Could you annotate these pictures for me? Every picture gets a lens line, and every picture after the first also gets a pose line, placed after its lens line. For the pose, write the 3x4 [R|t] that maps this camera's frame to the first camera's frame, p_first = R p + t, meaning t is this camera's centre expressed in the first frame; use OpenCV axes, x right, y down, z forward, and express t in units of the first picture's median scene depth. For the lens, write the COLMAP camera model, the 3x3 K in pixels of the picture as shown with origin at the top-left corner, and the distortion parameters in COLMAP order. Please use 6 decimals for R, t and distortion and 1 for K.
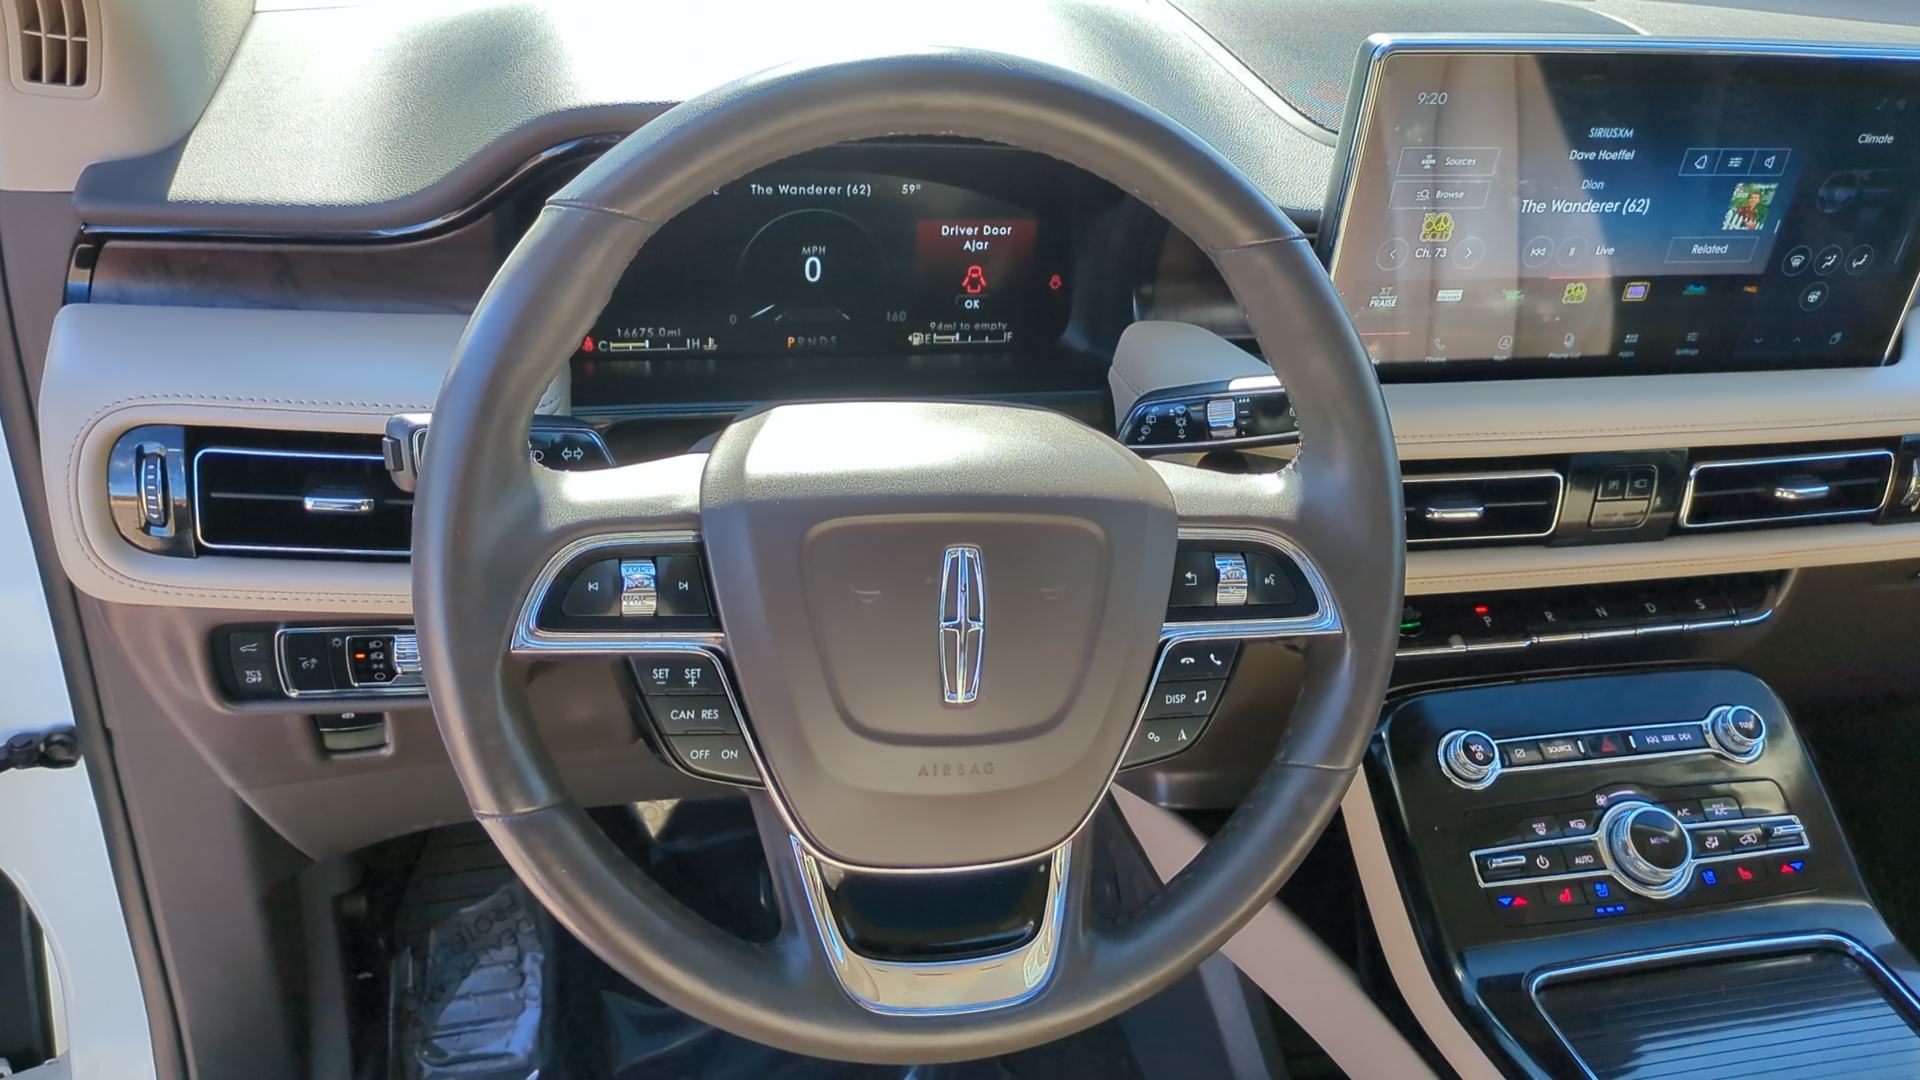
lens RADIAL K [[1606.4, 0, 974.8], [0, 1606.4, 531.3], [0, 0, 1]] dist [0.015796, 0.001091]
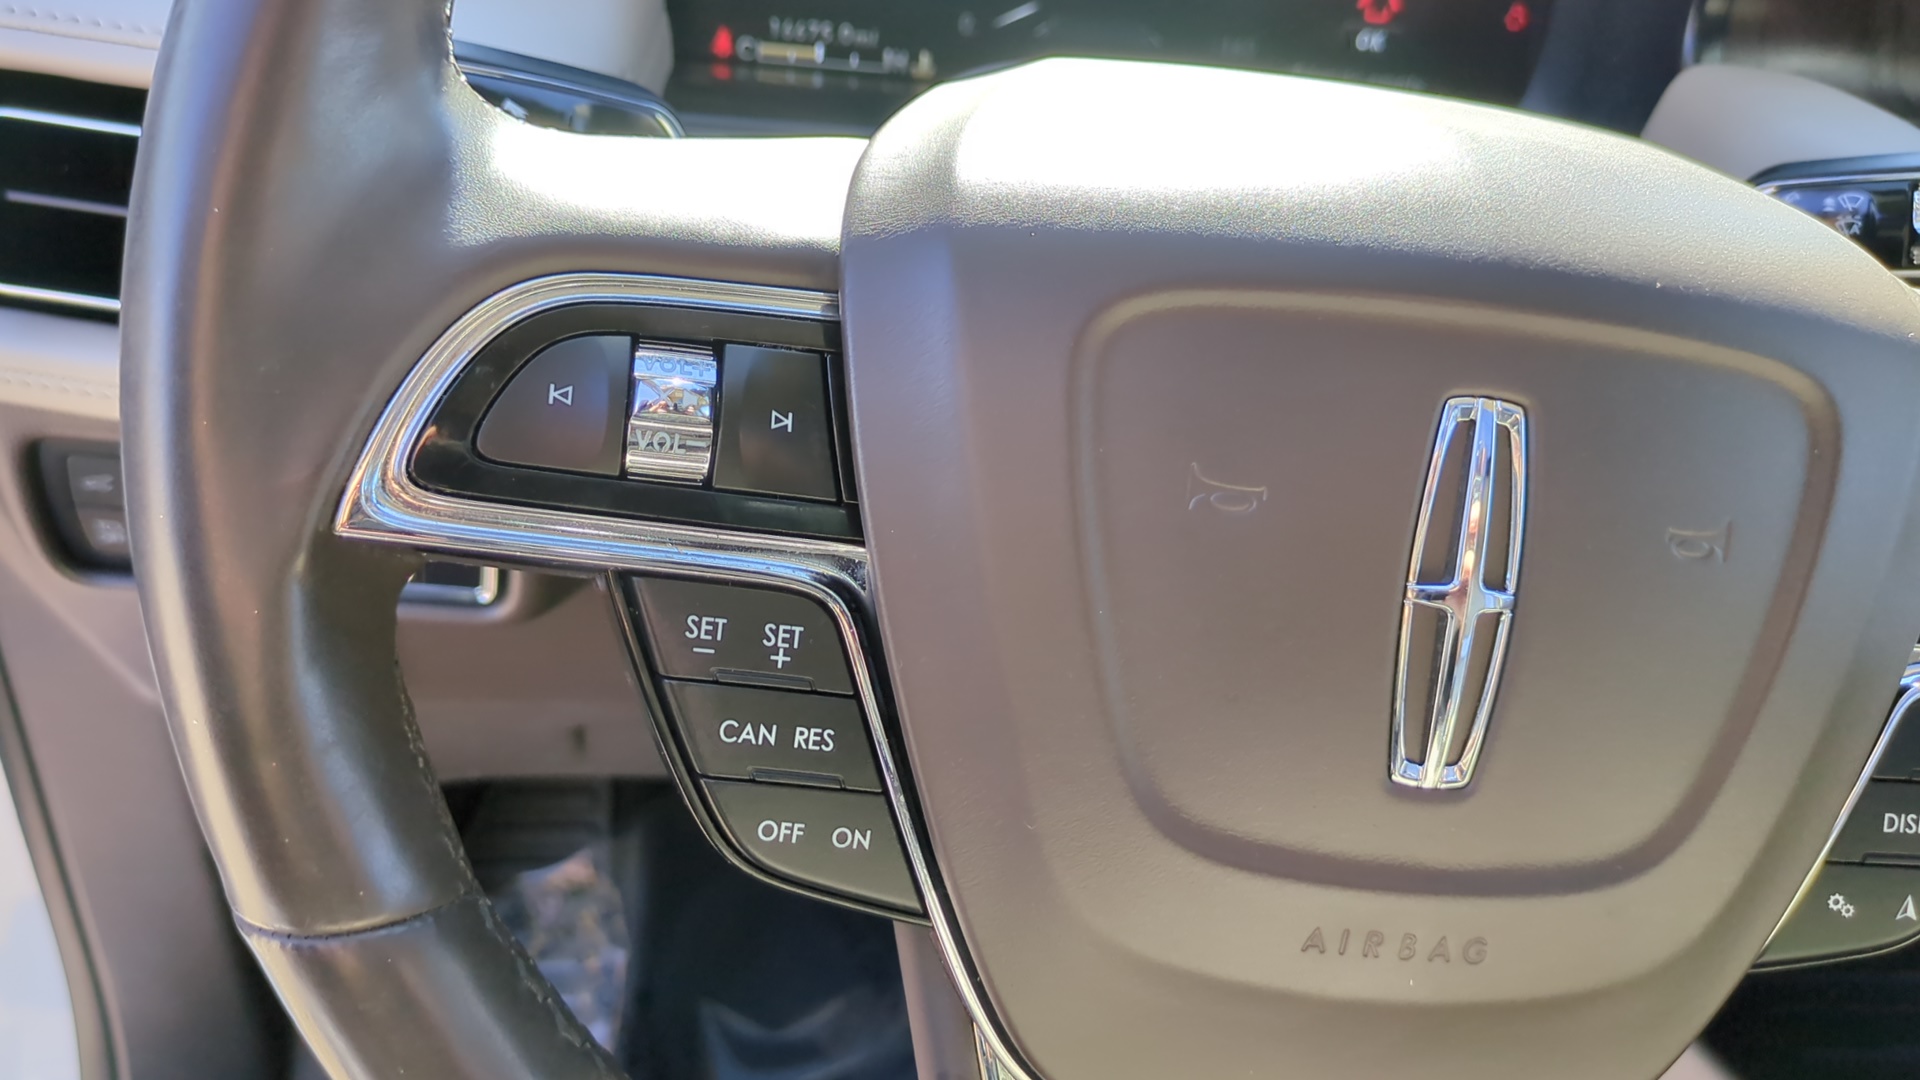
lens RADIAL K [[1606.4, 0, 964.5], [0, 1606.4, 546.5], [0, 0, 1]] dist [0.015796, 0.001091]
pose [[0.985525, 0.113066, -0.126317, -0.074932], [-0.106492, 0.992641, 0.057655, 0.034535], [0.131906, -0.043369, 0.990313, 0.559221]]
